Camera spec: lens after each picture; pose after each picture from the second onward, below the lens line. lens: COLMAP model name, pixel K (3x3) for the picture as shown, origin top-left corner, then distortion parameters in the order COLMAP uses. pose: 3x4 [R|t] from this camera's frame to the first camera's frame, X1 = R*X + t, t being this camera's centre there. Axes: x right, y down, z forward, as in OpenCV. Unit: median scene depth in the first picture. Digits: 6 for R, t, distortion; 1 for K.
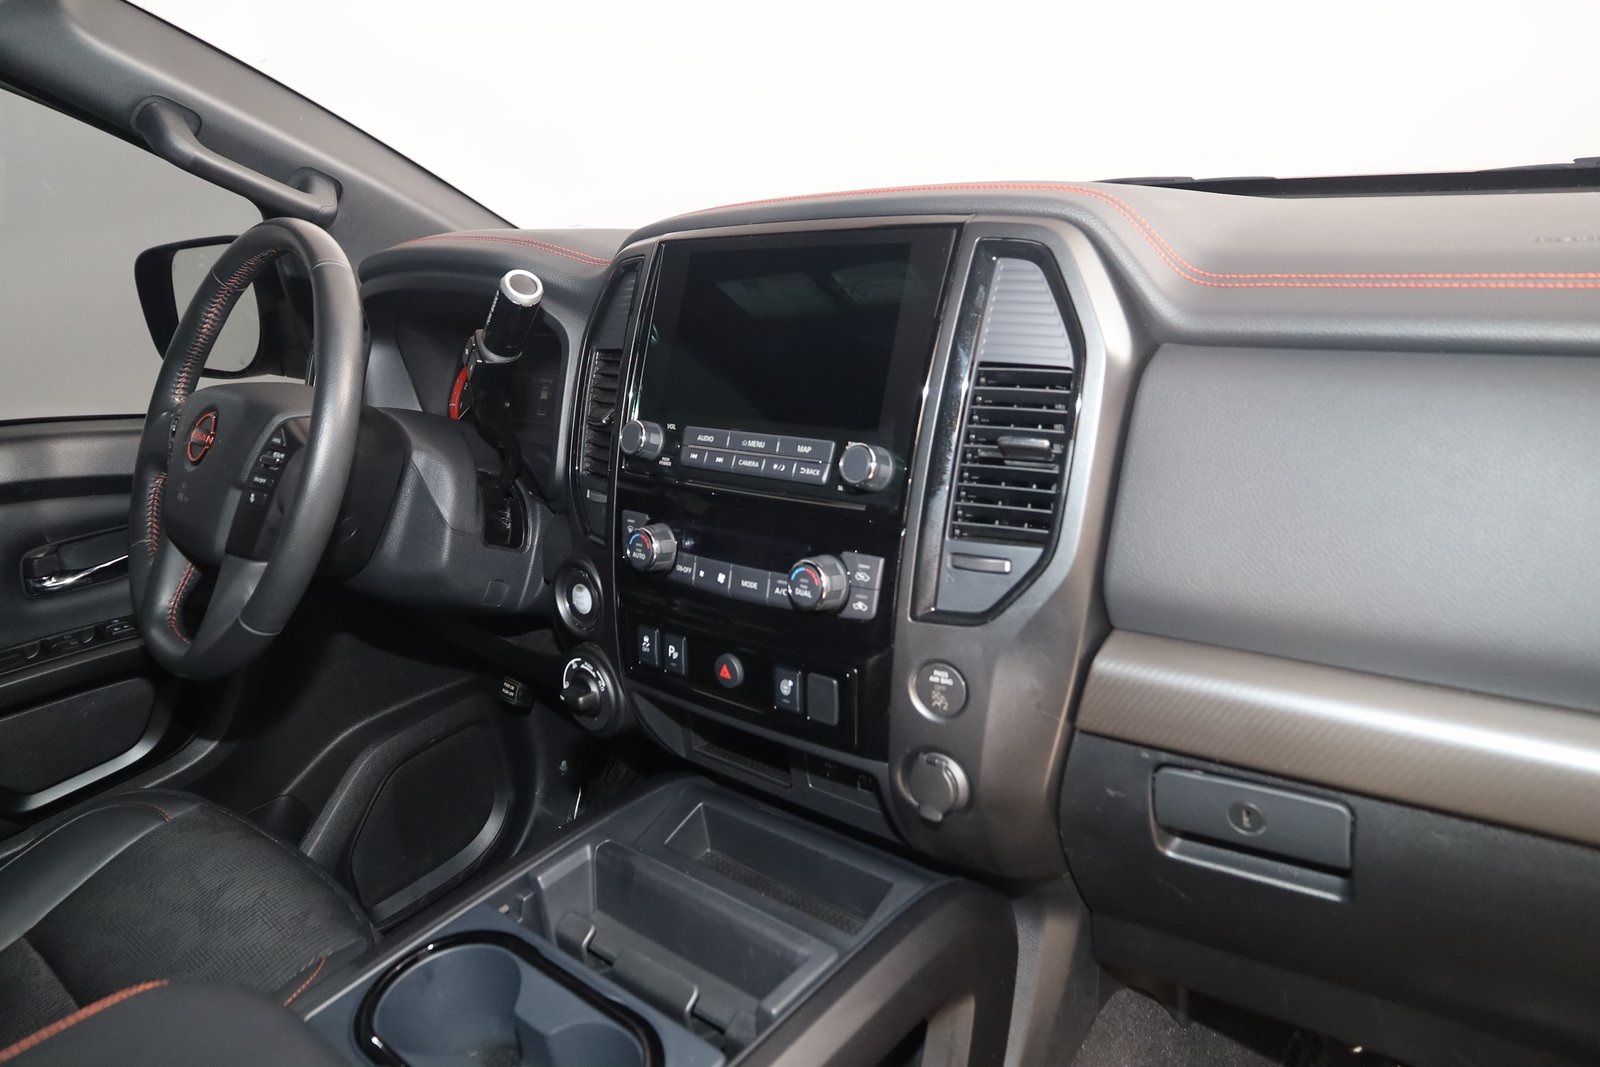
lens RADIAL K [[1108.2, 0, 795.5], [0, 1108.2, 516.9], [0, 0, 1]] dist [-0.123571, 0.086868]
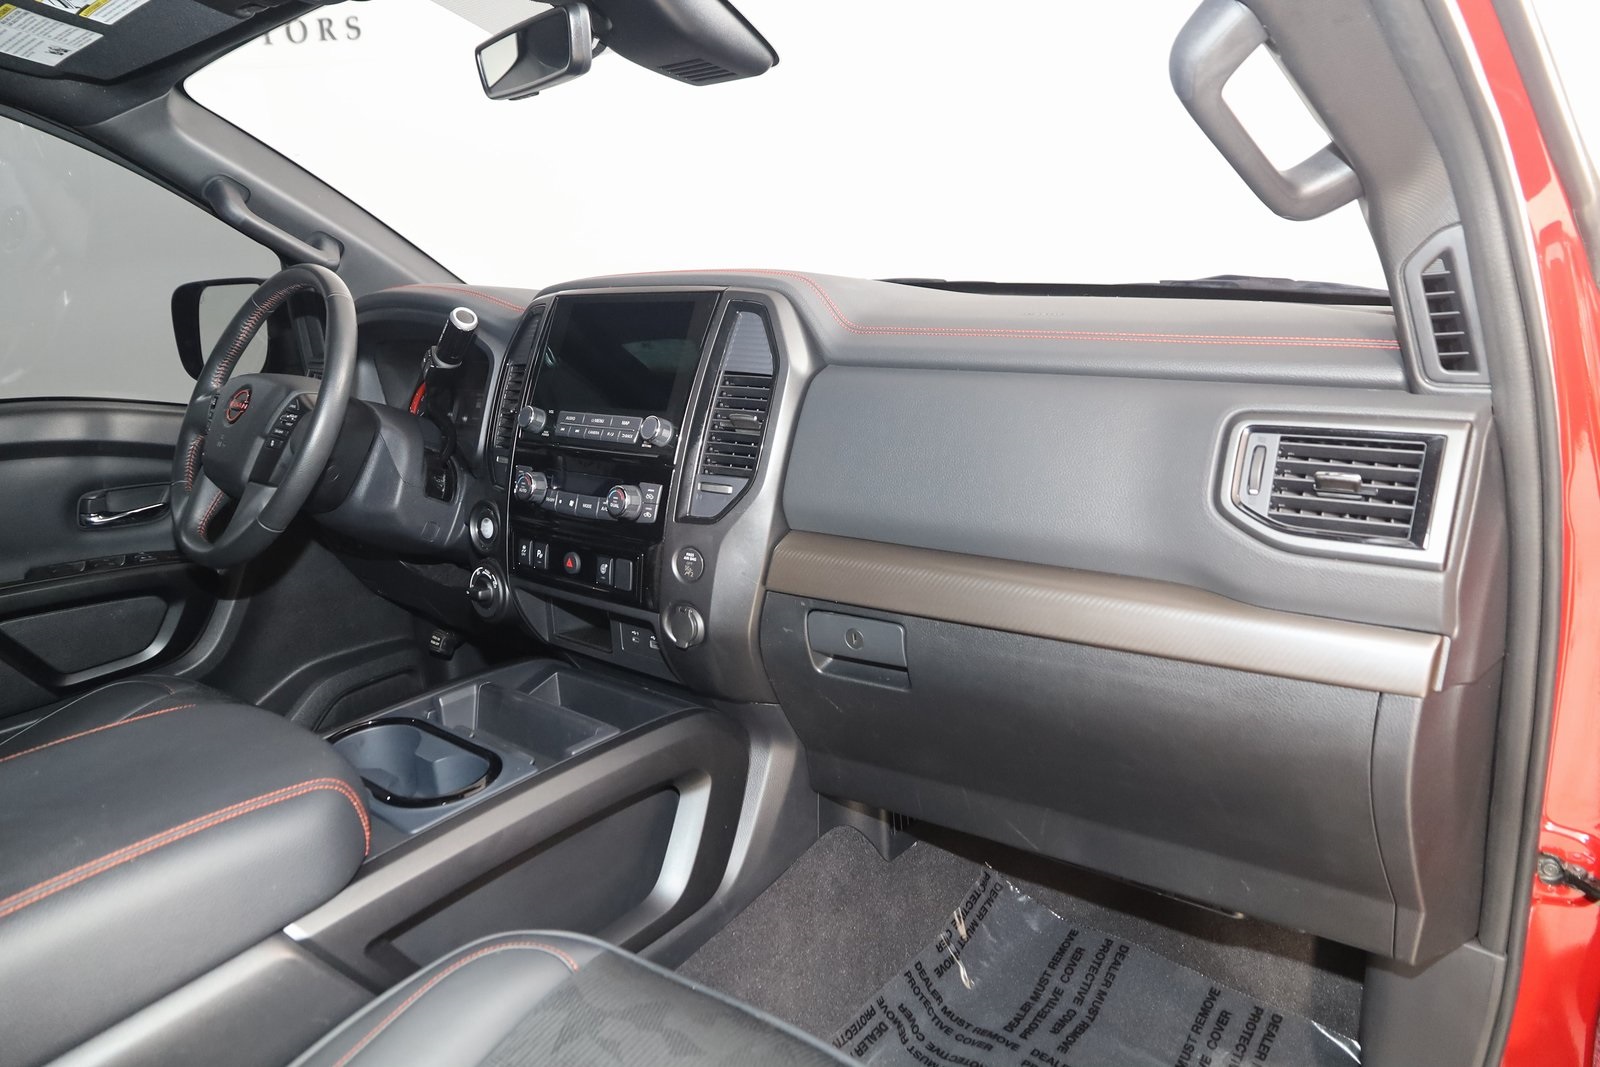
lens RADIAL K [[1108.2, 0, 795.5], [0, 1108.2, 516.9], [0, 0, 1]] dist [-0.123571, 0.086868]
pose [[0.997290, 0.062960, 0.038054, 0.185740], [-0.059491, 0.994492, -0.086293, 0.183437], [-0.043277, 0.083795, 0.995543, -0.560573]]
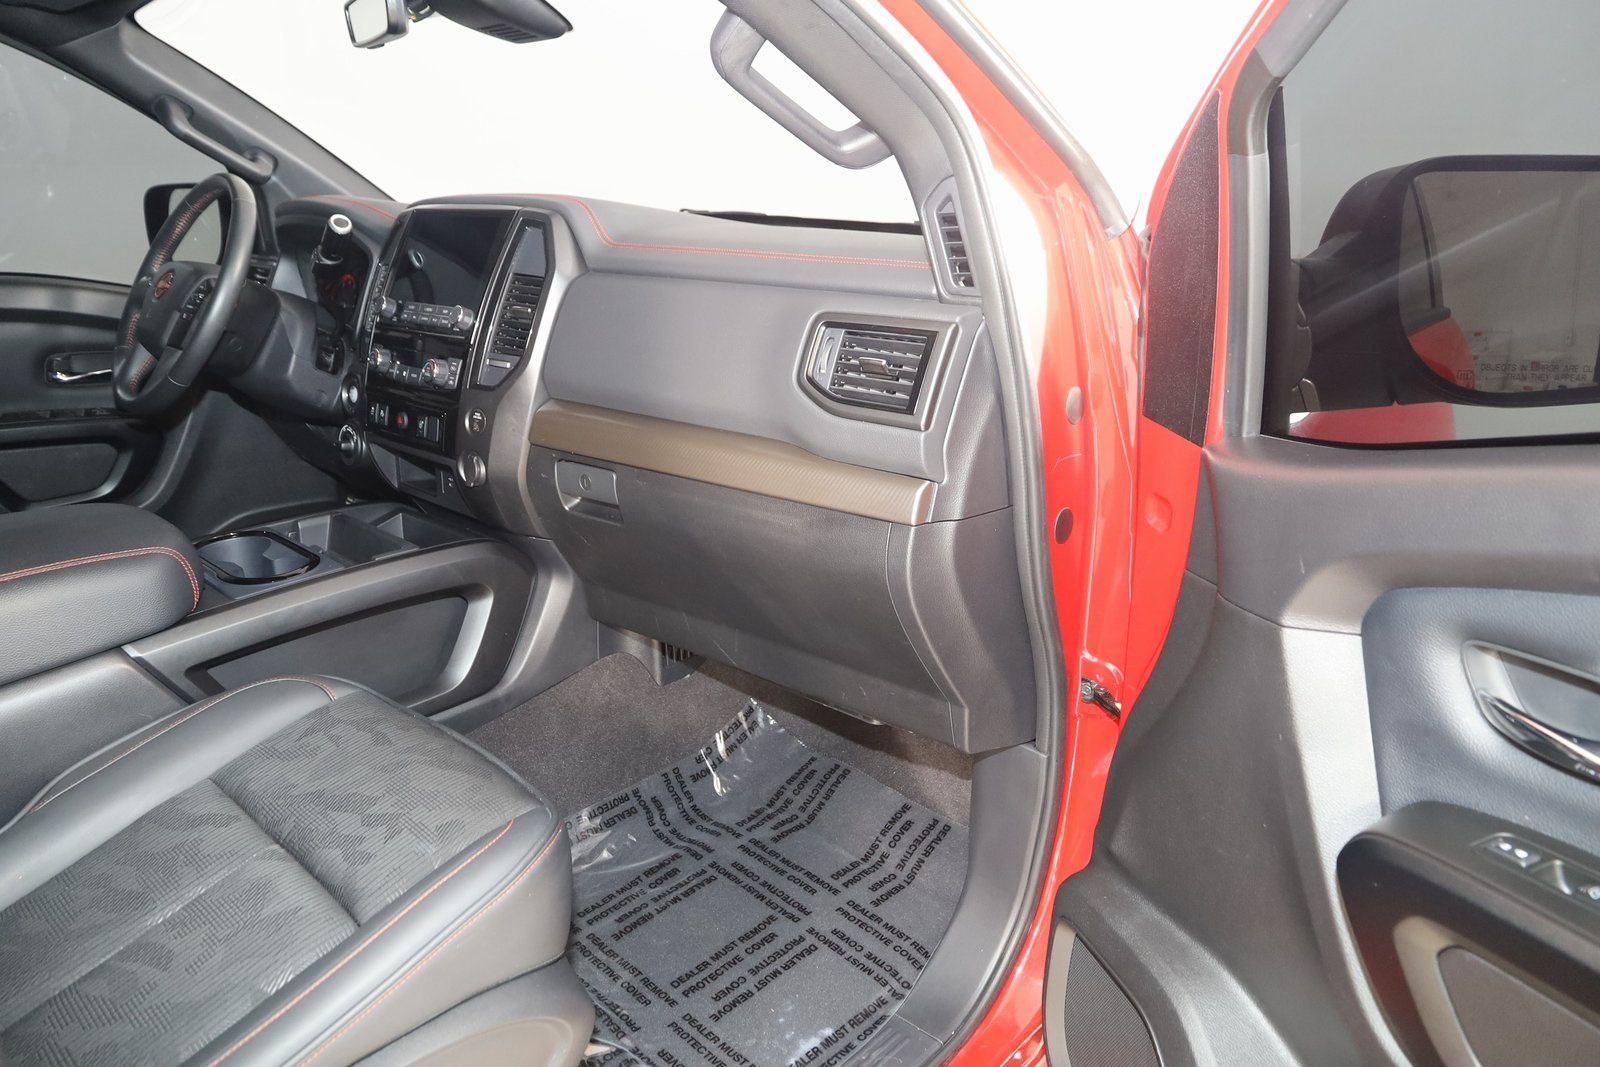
lens RADIAL K [[1108.2, 0, 795.5], [0, 1108.2, 516.9], [0, 0, 1]] dist [-0.123571, 0.086868]
pose [[0.992122, 0.124598, 0.012972, 0.617454], [-0.124169, 0.991811, -0.029886, 0.272331], [-0.016589, 0.028040, 0.999469, -0.944186]]
